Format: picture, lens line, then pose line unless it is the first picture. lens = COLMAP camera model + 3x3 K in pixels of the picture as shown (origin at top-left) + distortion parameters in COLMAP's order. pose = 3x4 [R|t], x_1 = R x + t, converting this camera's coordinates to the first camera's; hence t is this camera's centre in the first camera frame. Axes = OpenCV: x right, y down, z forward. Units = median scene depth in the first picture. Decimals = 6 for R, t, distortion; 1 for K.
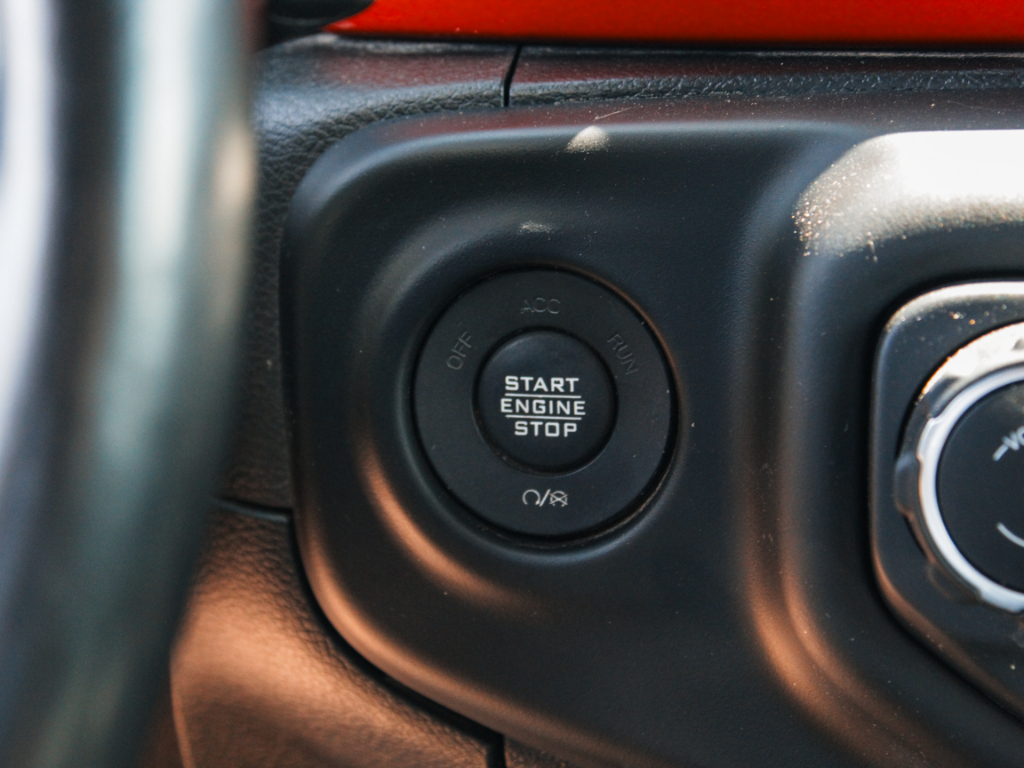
lens RADIAL K [[2505.6, 0, 514.0], [0, 2505.6, 384.0], [0, 0, 1]] dist [-0.052527, 0.000000]
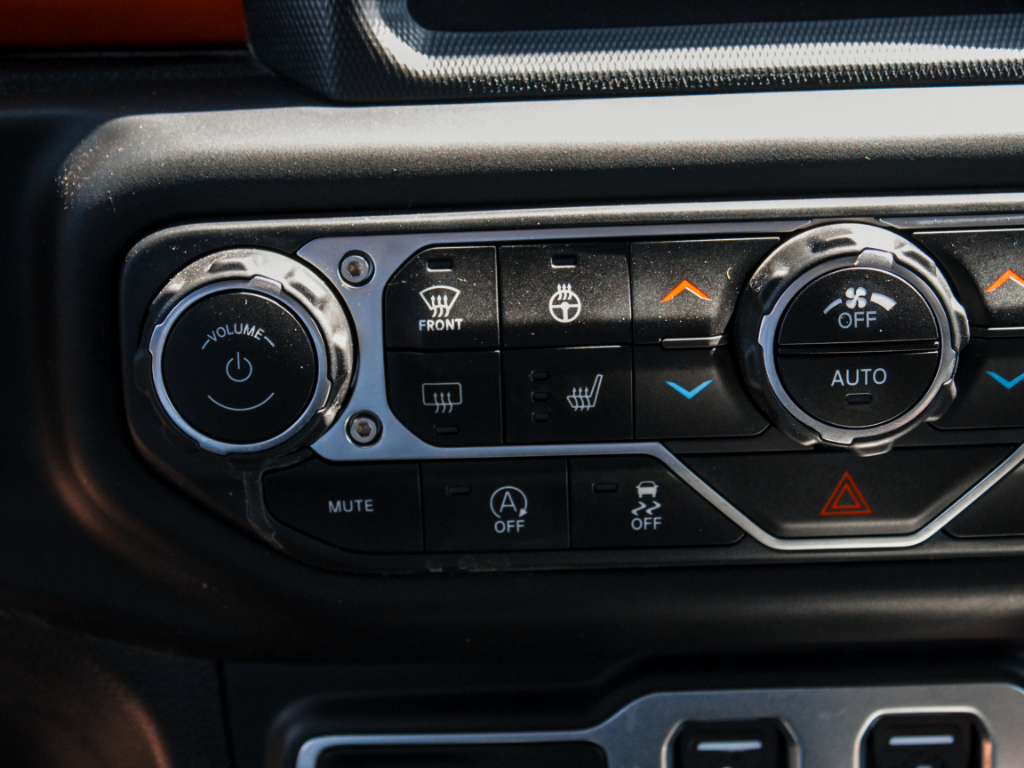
lens RADIAL K [[2218.5, 0, 510.9], [0, 2218.5, 380.8], [0, 0, 1]] dist [0.009813, 0.000000]
pose [[0.966577, -0.069996, 0.246635, 0.046254], [0.056151, 0.996449, 0.062738, -0.020138], [-0.250151, -0.046793, 0.967075, -0.248396]]
